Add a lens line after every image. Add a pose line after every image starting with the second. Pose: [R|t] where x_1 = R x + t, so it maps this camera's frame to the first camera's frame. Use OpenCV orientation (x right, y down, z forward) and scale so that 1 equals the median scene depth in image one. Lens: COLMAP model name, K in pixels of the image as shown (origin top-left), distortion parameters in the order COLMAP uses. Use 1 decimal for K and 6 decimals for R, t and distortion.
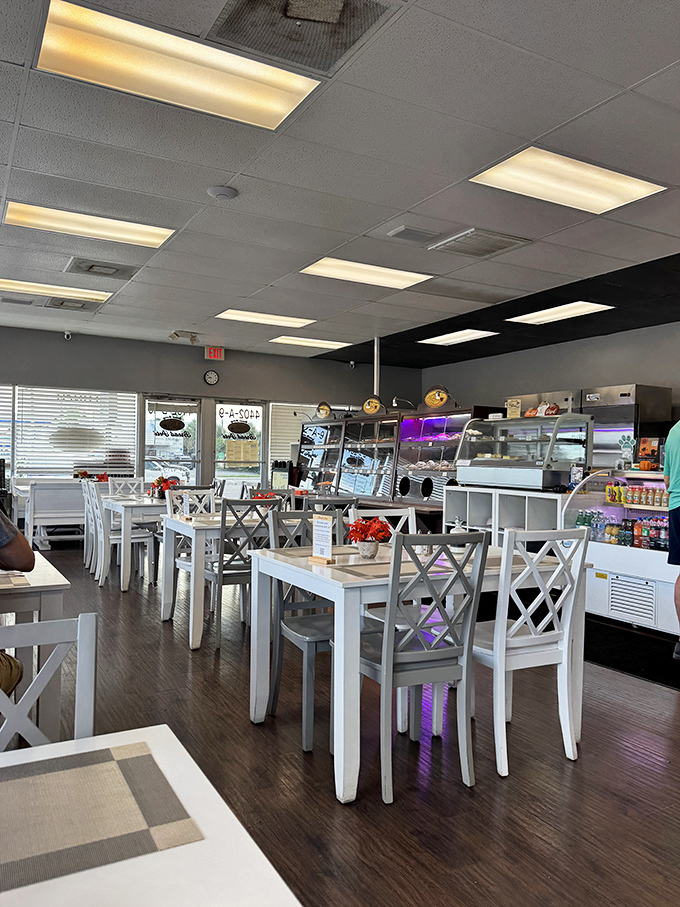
lens RADIAL K [[702.8, 0, 340.0], [0, 702.8, 453.5], [0, 0, 1]] dist [0.008002, -0.000856]
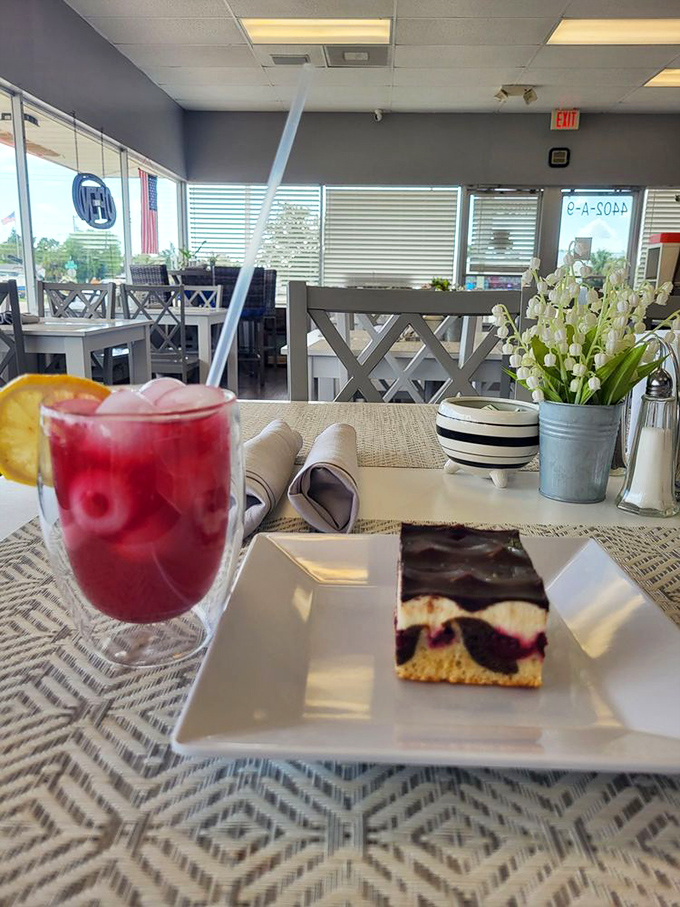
lens RADIAL K [[702.8, 0, 340.0], [0, 702.8, 453.5], [0, 0, 1]] dist [0.008002, -0.000856]
pose [[0.855922, 0.116118, -0.503898, 0.030380], [0.005482, 0.972369, 0.233384, 0.022148], [0.517075, -0.202521, 0.831636, 0.222888]]
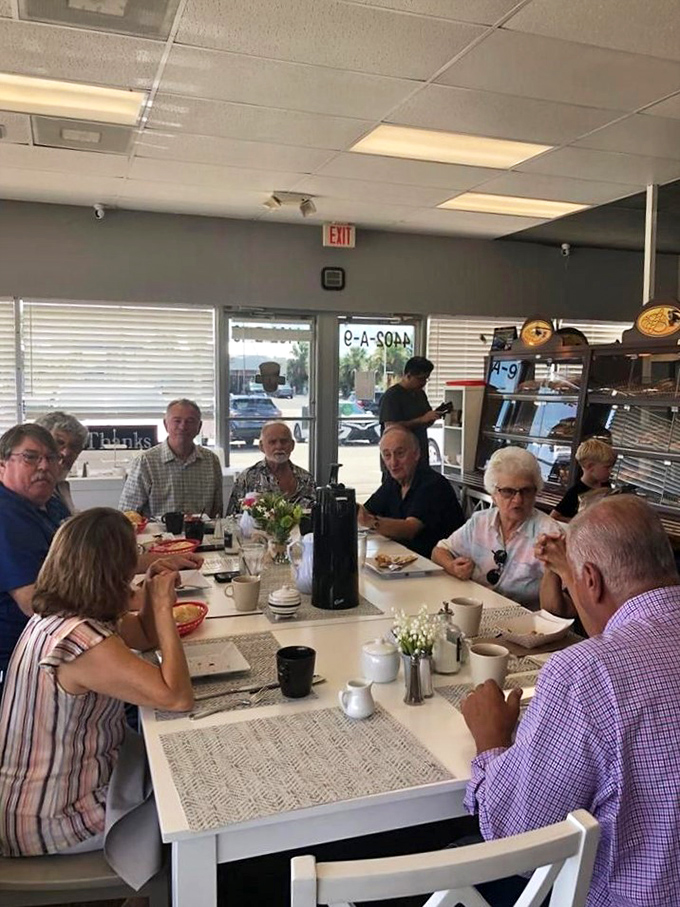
lens RADIAL K [[828.2, 0, 340.0], [0, 828.2, 453.5], [0, 0, 1]] dist [0.013708, -0.003876]
pose [[0.986944, 0.006982, -0.160911, -0.071040], [0.006488, 0.996525, 0.083038, -0.020522], [0.160931, -0.082998, 0.983470, 0.326193]]
